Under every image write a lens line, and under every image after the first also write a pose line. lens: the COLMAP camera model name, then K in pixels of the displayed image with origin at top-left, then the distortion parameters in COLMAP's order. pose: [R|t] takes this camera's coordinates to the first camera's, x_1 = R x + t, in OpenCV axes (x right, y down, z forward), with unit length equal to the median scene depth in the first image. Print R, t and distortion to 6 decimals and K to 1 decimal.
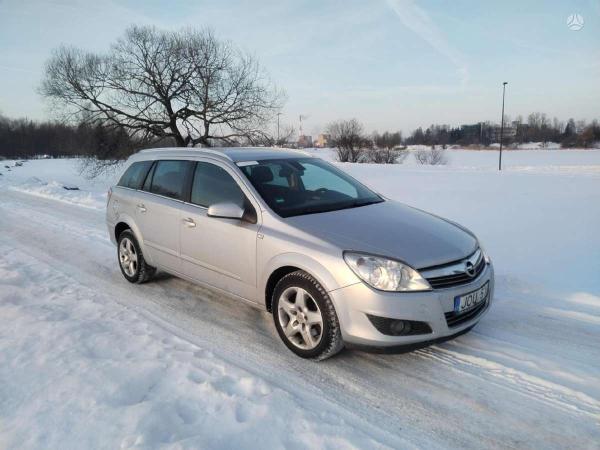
lens RADIAL K [[474.4, 0, 298.8], [0, 474.4, 234.1], [0, 0, 1]] dist [0.043091, -0.035497]
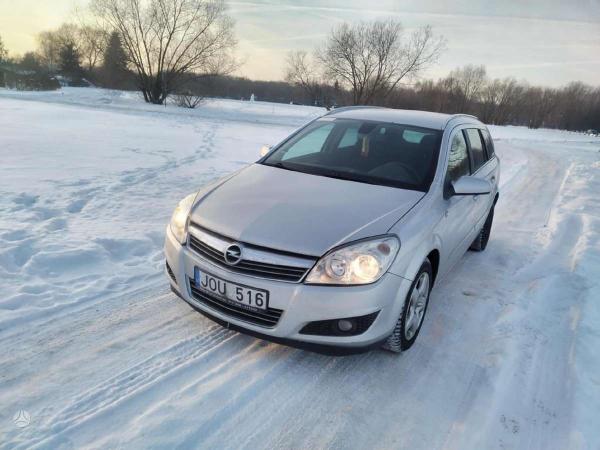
lens RADIAL K [[474.4, 0, 298.8], [0, 474.4, 234.1], [0, 0, 1]] dist [0.043091, -0.035497]
pose [[0.161817, 0.292928, -0.942342, 0.907215], [-0.263471, 0.933087, 0.244808, -0.149926], [0.950998, 0.208666, 0.228167, 0.737408]]
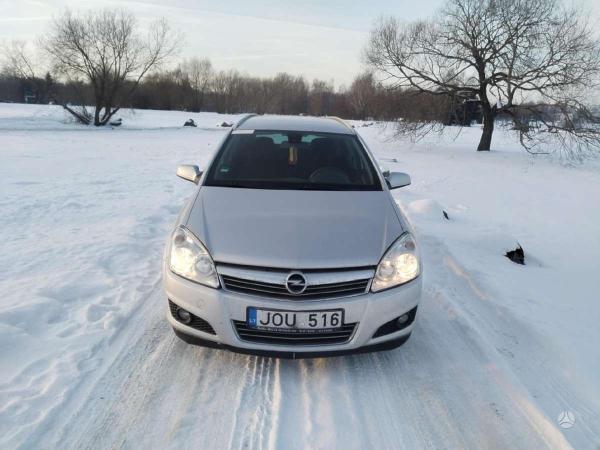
lens RADIAL K [[474.4, 0, 298.8], [0, 474.4, 234.1], [0, 0, 1]] dist [0.043091, -0.035497]
pose [[0.704387, 0.222122, -0.674166, 0.708267], [-0.176167, 0.974766, 0.137099, -0.095092], [0.687607, 0.022195, 0.725744, 0.342559]]
